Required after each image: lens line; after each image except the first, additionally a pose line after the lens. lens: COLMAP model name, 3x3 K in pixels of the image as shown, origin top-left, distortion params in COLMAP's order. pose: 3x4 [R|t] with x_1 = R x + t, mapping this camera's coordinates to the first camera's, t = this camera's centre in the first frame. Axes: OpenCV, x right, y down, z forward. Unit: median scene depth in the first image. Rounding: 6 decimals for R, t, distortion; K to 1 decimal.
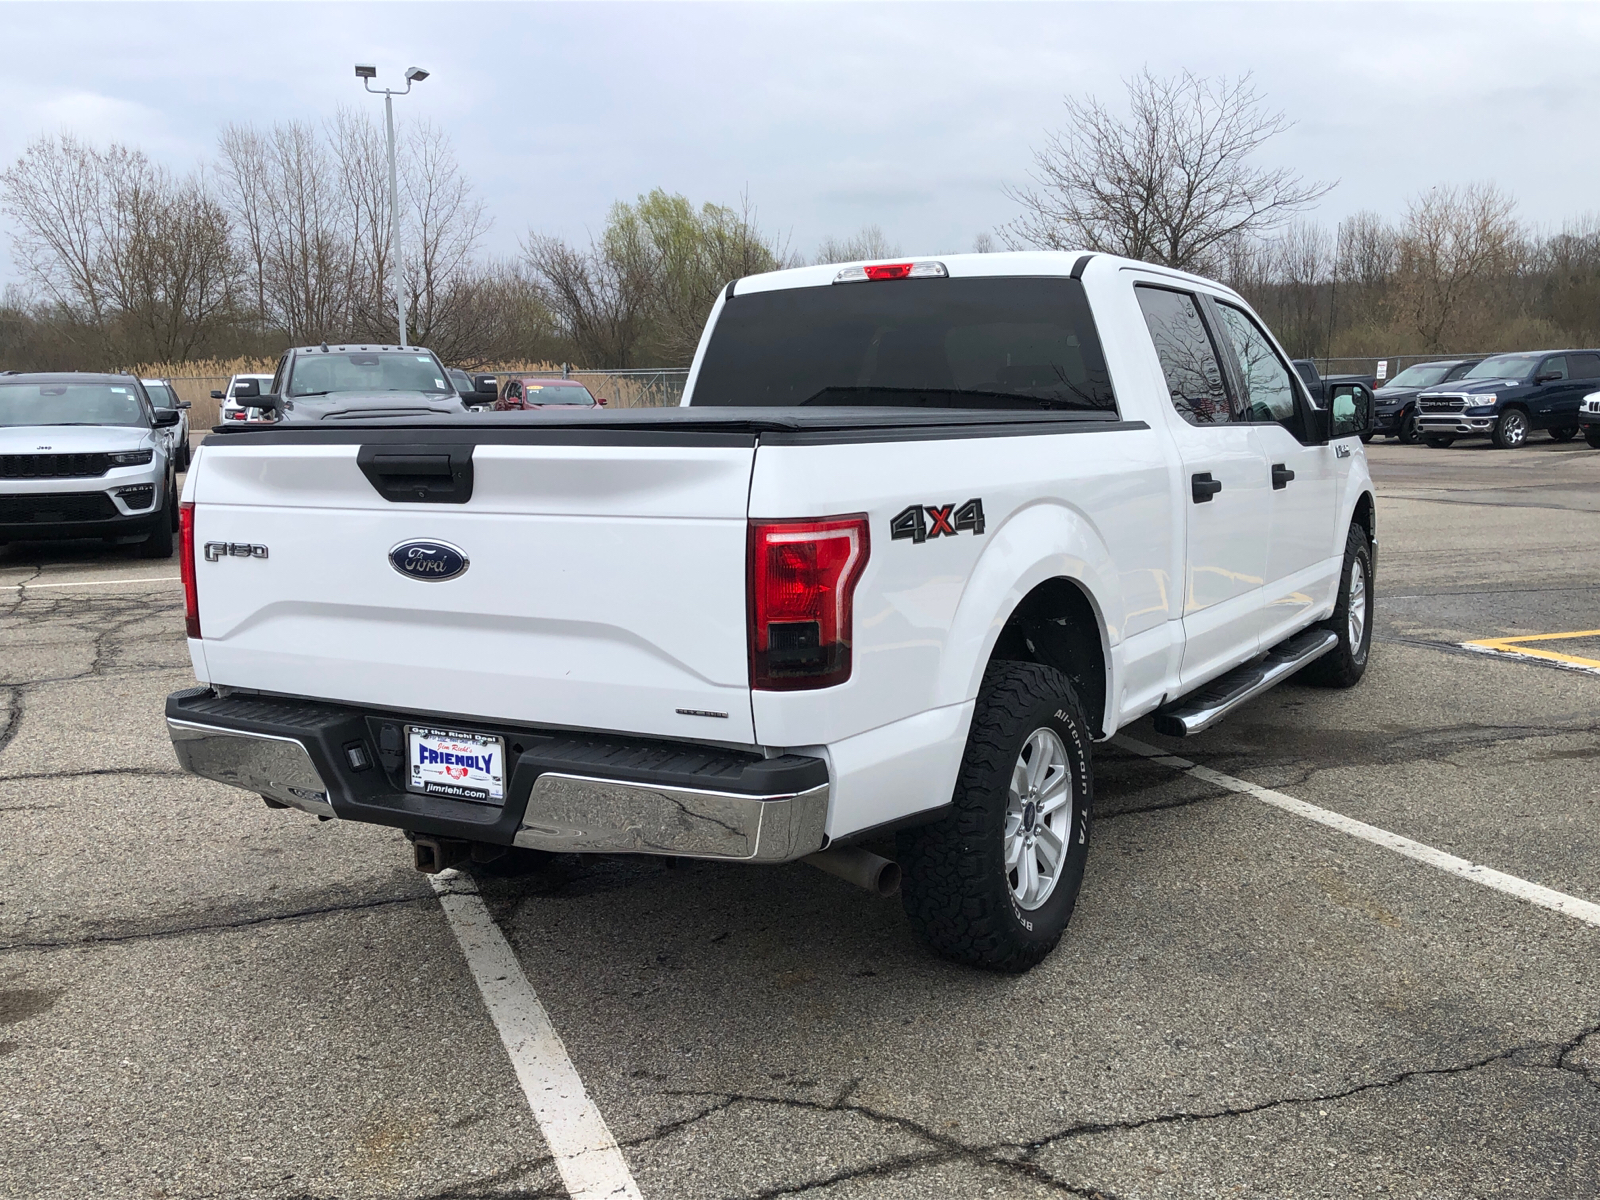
lens RADIAL K [[1539.8, 0, 799.7], [0, 1539.8, 555.8], [0, 0, 1]] dist [0.114452, -0.319063]
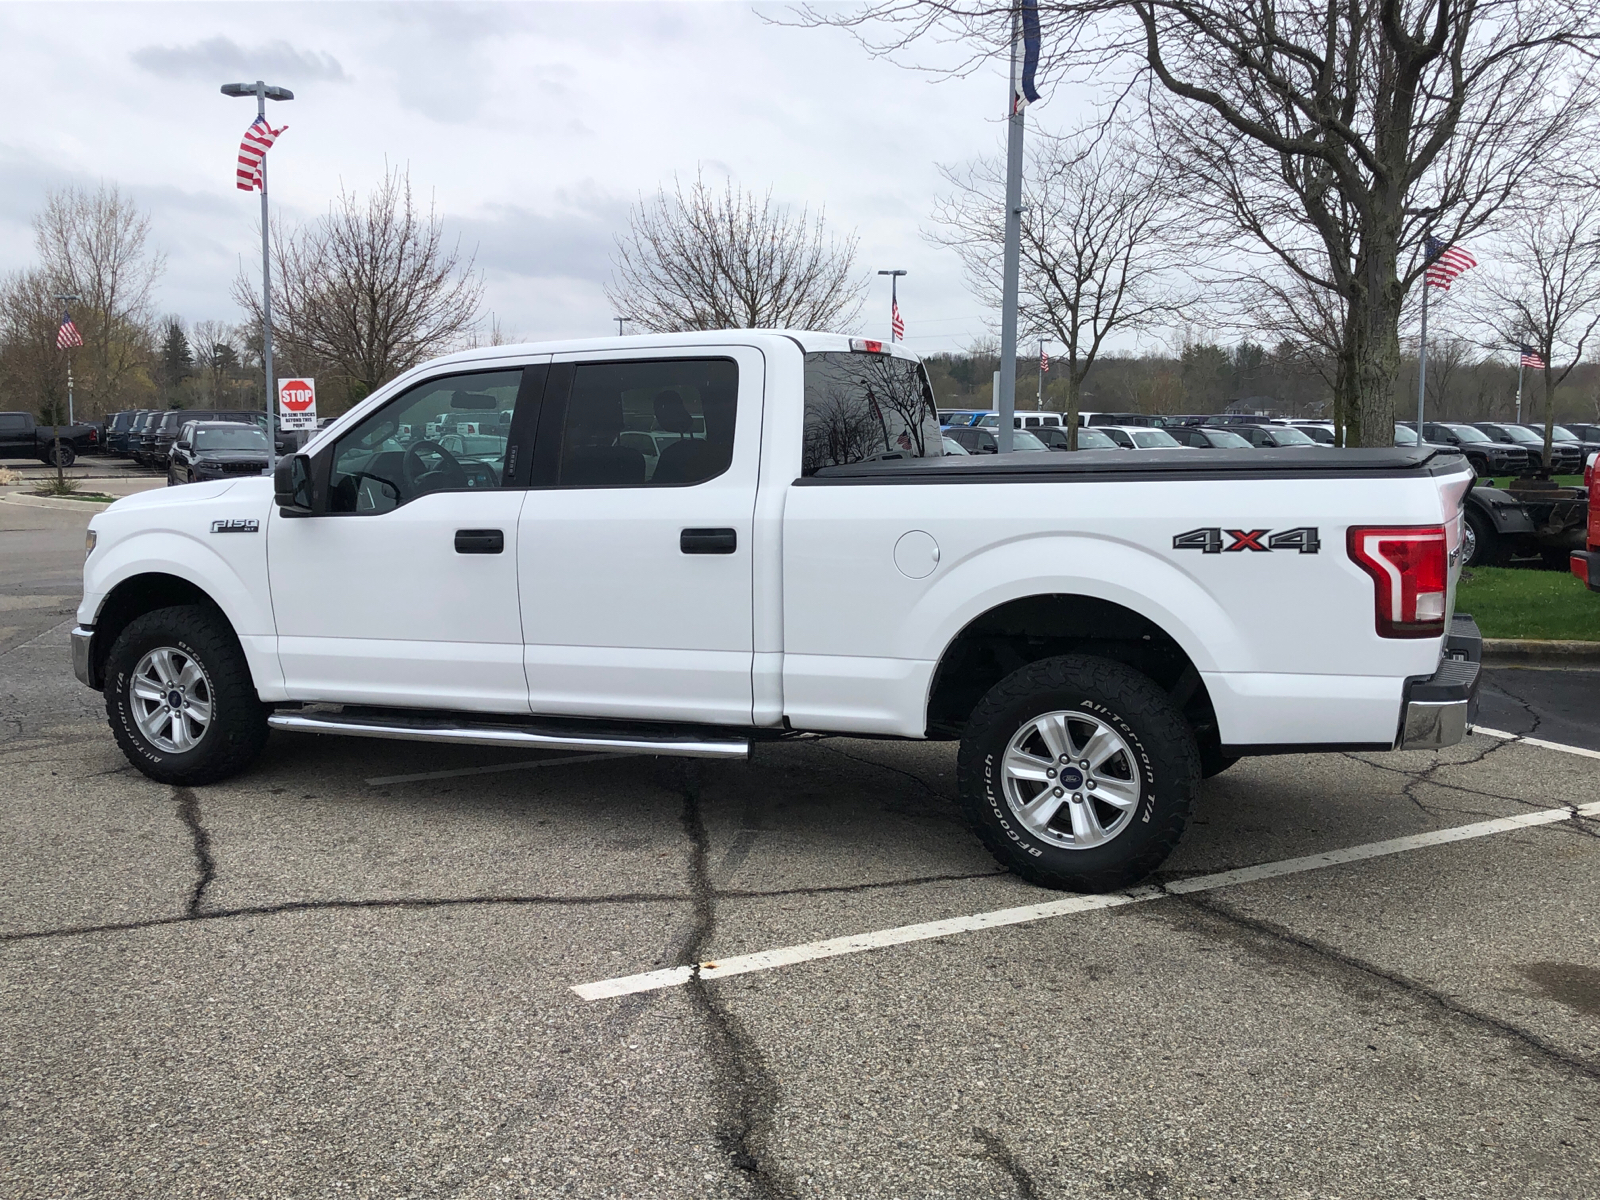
lens RADIAL K [[1539.8, 0, 799.7], [0, 1539.8, 555.8], [0, 0, 1]] dist [0.114452, -0.319063]
pose [[-0.117686, -0.064887, 0.990929, -1.671303], [0.120428, 0.989566, 0.079101, -0.180927], [-0.985722, 0.128645, -0.108644, 1.766023]]
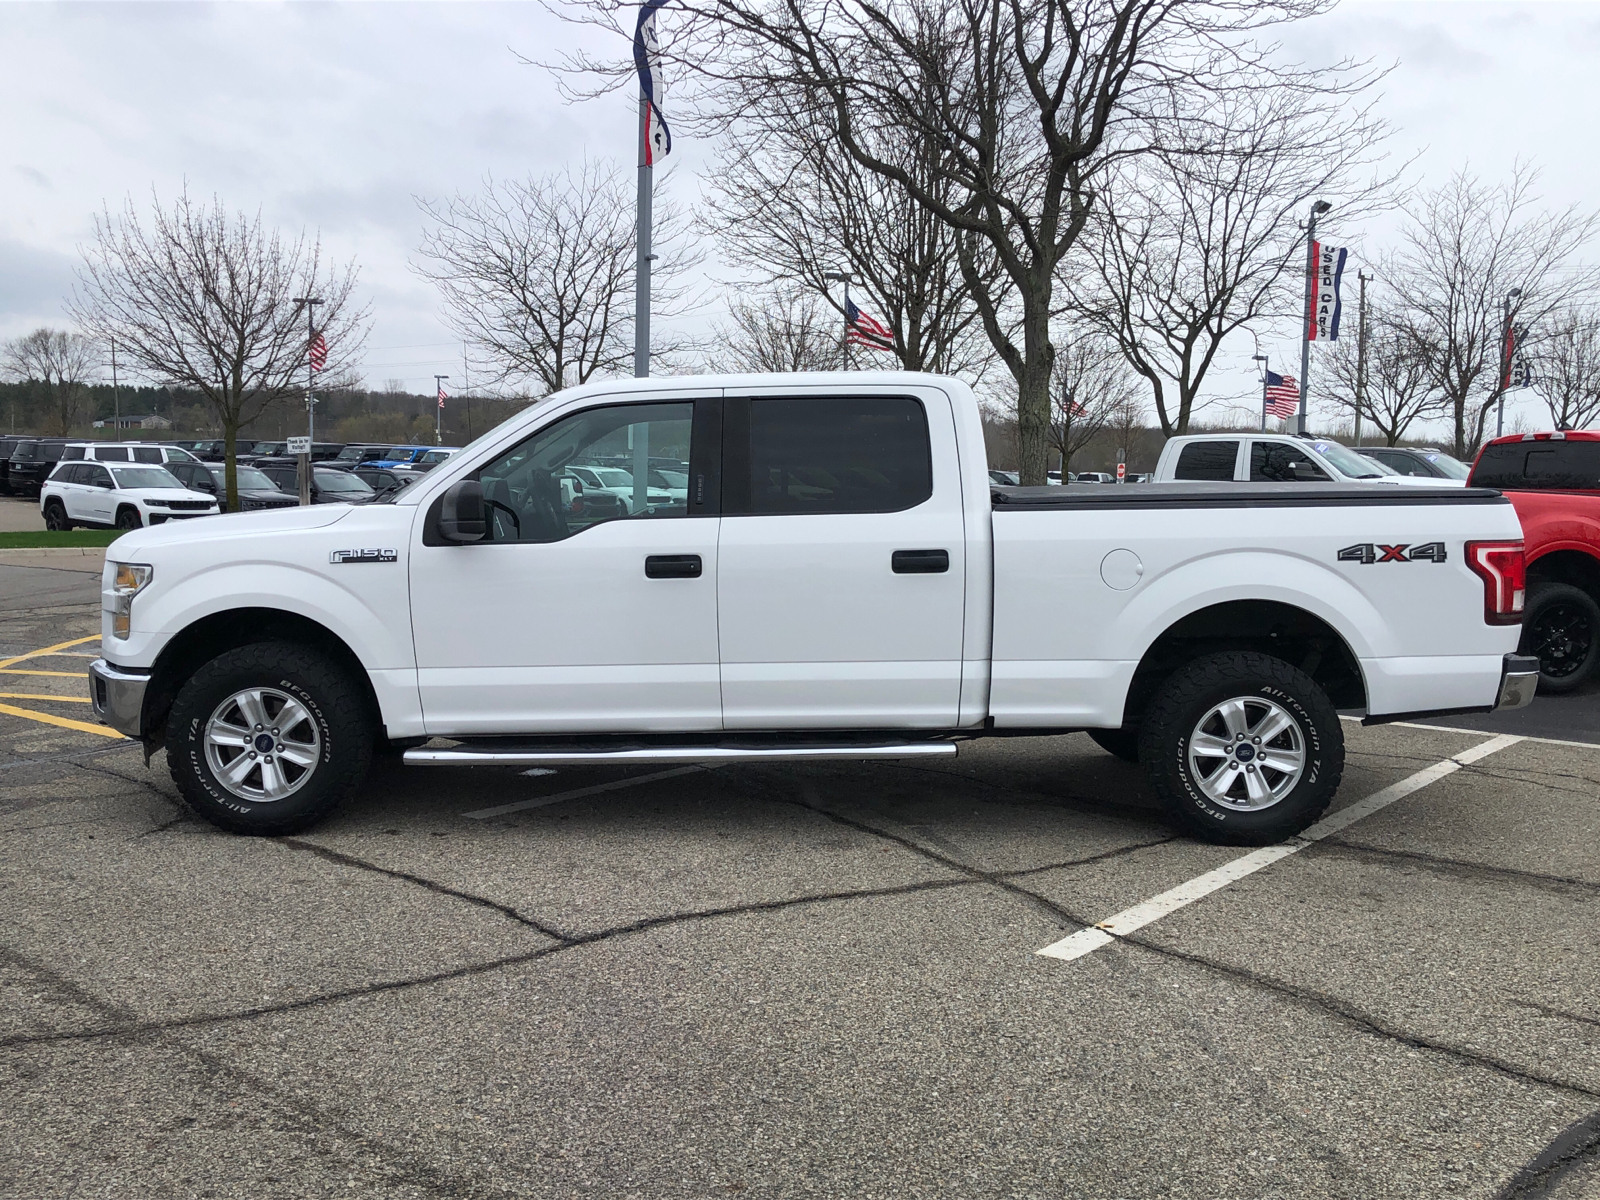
lens RADIAL K [[1539.8, 0, 799.7], [0, 1539.8, 555.8], [0, 0, 1]] dist [0.114452, -0.319063]
pose [[-0.504142, -0.036480, 0.862850, -1.533657], [0.099907, 0.989936, 0.100226, -0.276403], [-0.857822, 0.136733, -0.495424, 2.655392]]
